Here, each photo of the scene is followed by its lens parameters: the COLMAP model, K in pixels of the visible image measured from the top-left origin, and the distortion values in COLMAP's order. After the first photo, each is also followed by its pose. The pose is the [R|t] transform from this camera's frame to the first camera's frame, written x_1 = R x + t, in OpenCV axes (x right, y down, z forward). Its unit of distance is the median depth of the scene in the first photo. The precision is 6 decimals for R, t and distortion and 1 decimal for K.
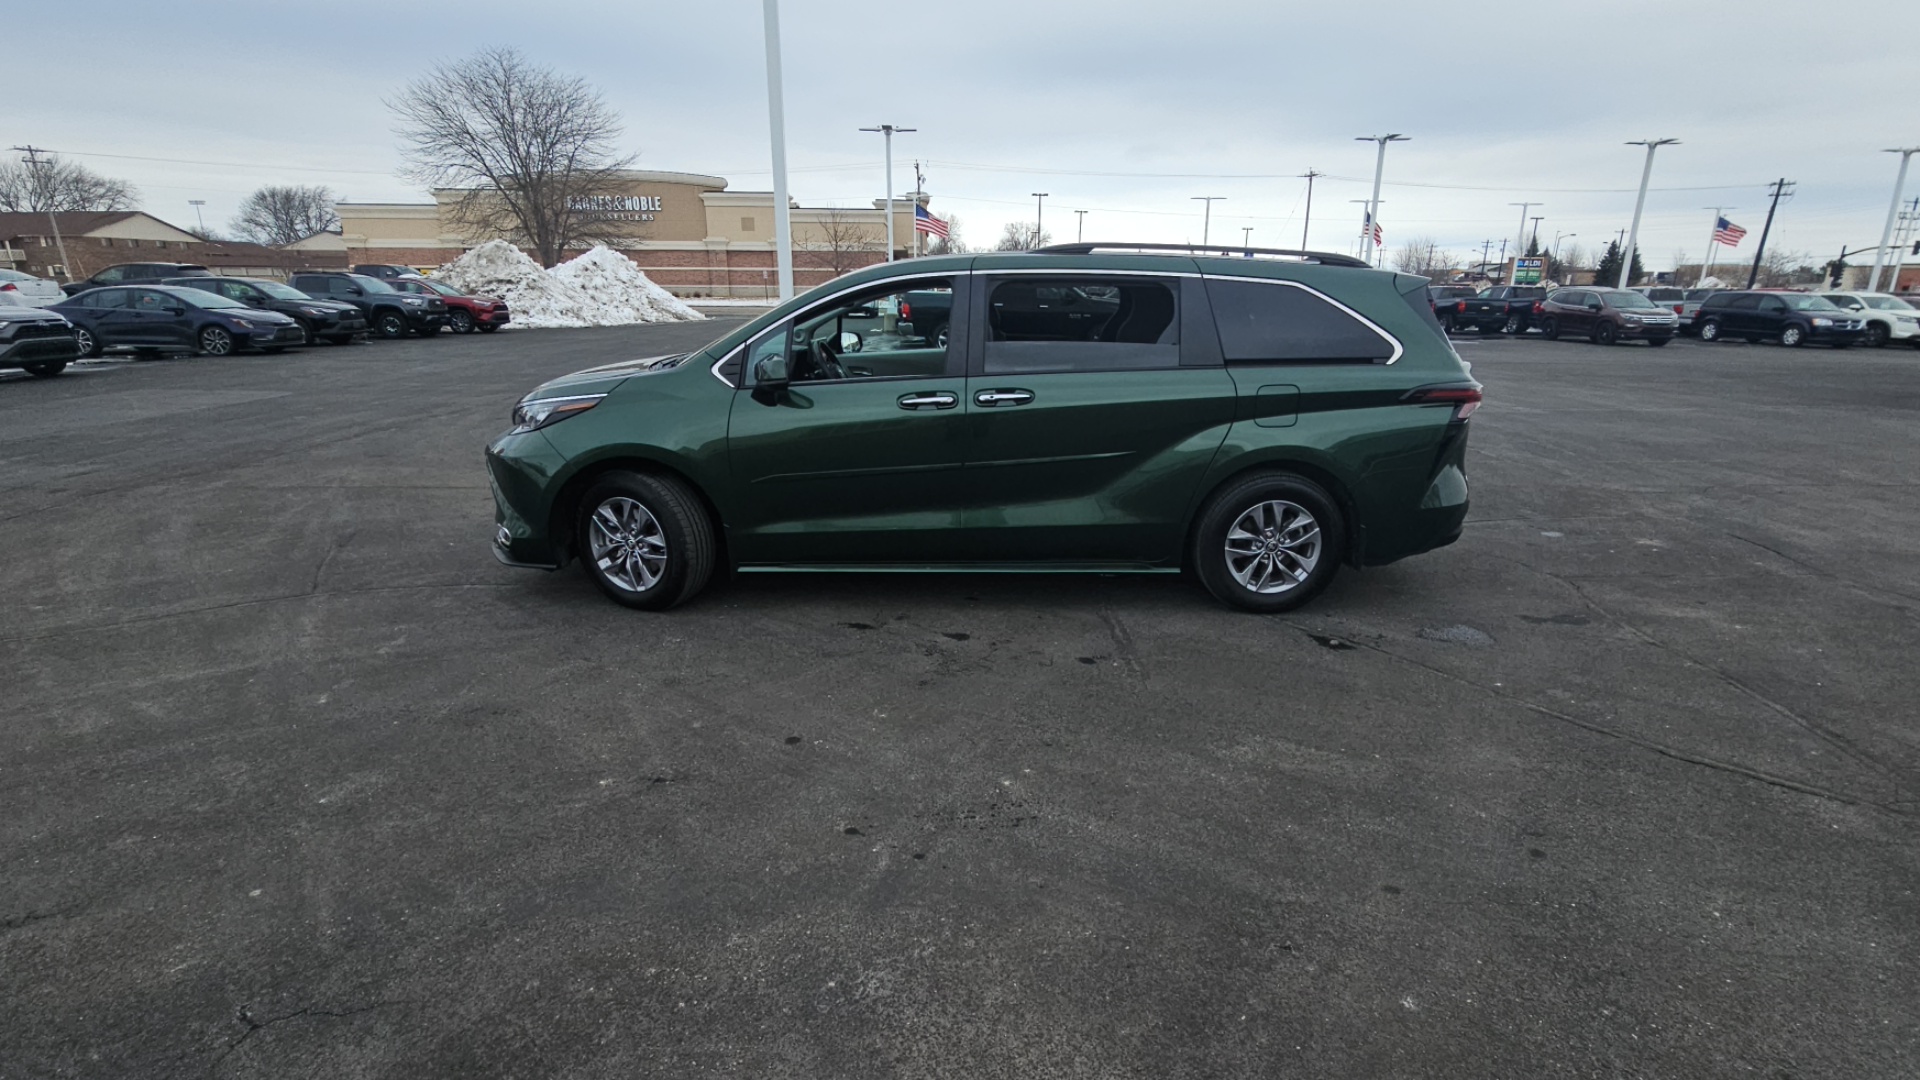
lens RADIAL K [[865.2, 0, 981.6], [0, 865.2, 540.9], [0, 0, 1]] dist [0.006547, -0.004554]
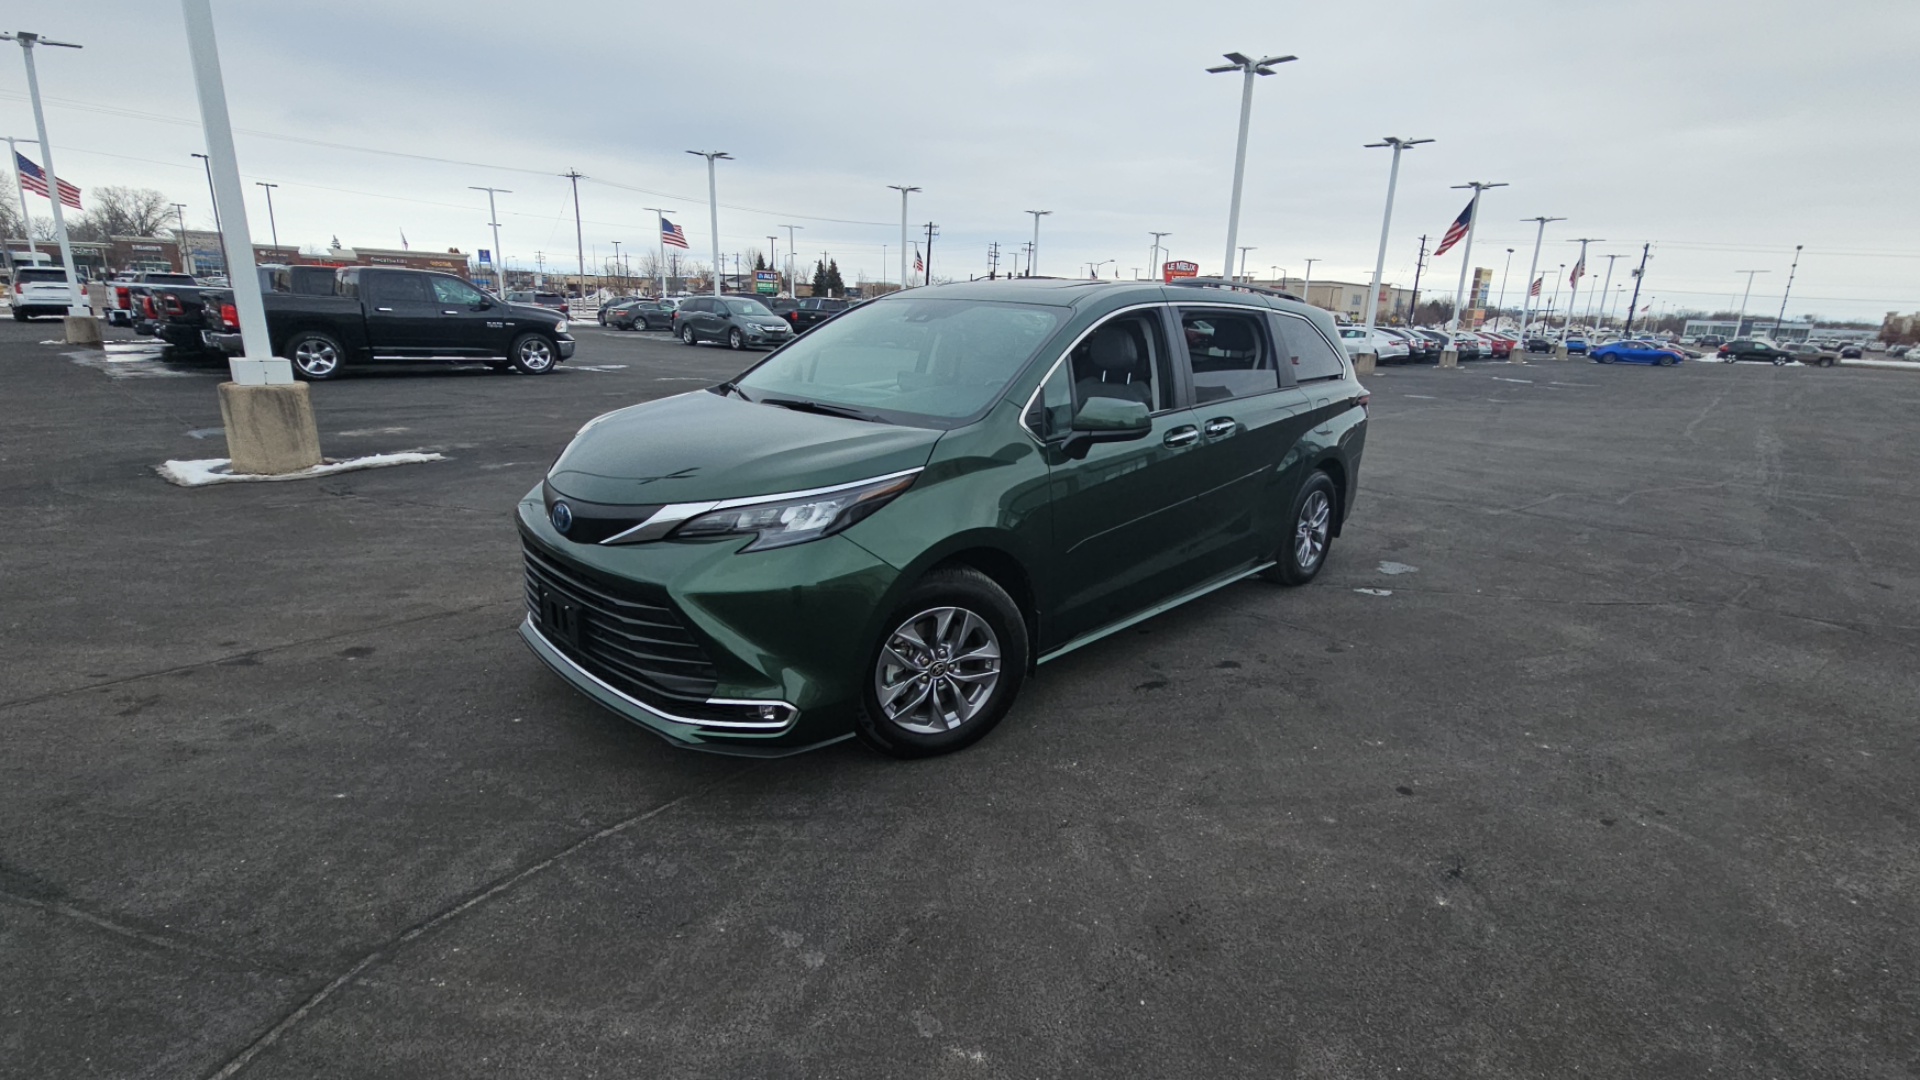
lens RADIAL K [[865.2, 0, 981.6], [0, 865.2, 540.9], [0, 0, 1]] dist [0.006547, -0.004554]
pose [[0.692091, -0.171892, 0.701045, -0.920472], [0.175320, 0.982178, 0.067743, -0.152146], [-0.700195, 0.076023, 0.709892, 0.482143]]
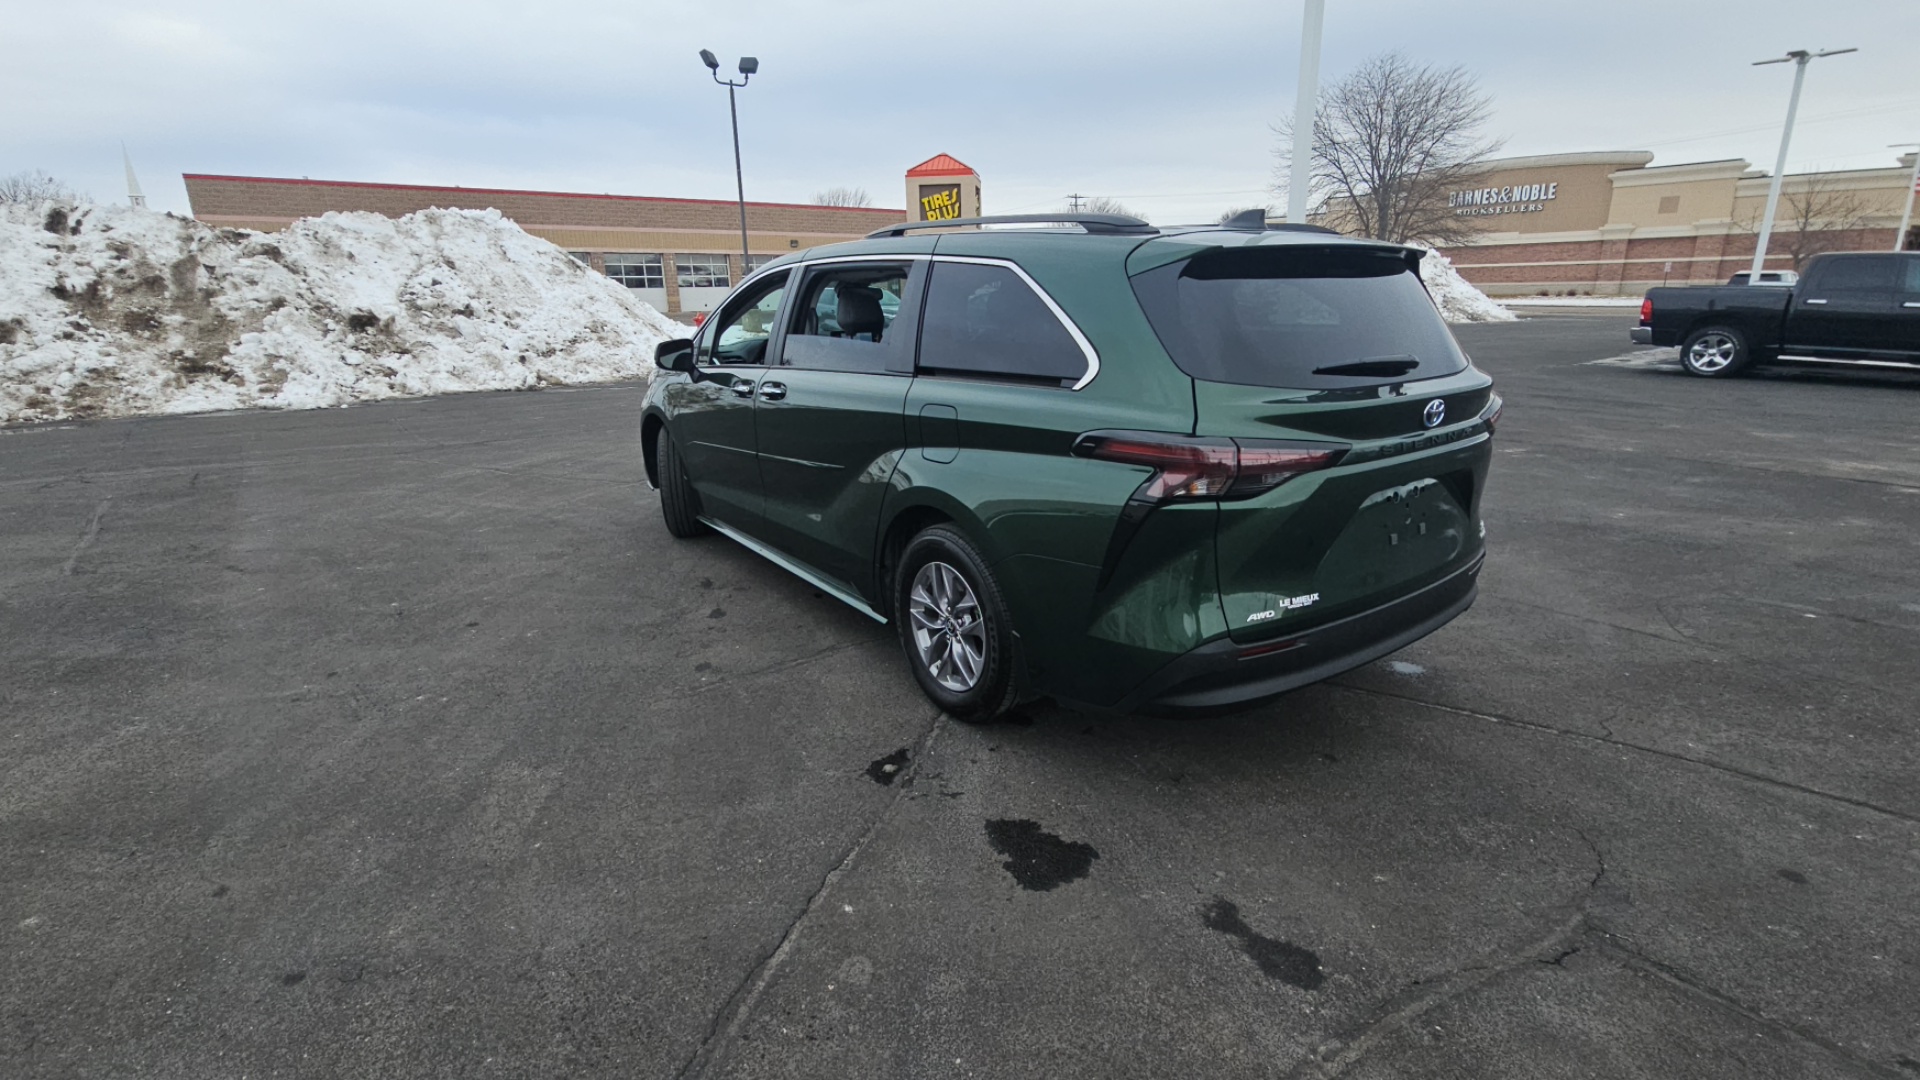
lens RADIAL K [[865.2, 0, 981.6], [0, 865.2, 540.9], [0, 0, 1]] dist [0.006547, -0.004554]
pose [[0.589480, 0.213798, -0.778976, 0.970181], [-0.214102, 0.971201, 0.104538, -0.155387], [0.778893, 0.105157, 0.618278, 0.601052]]
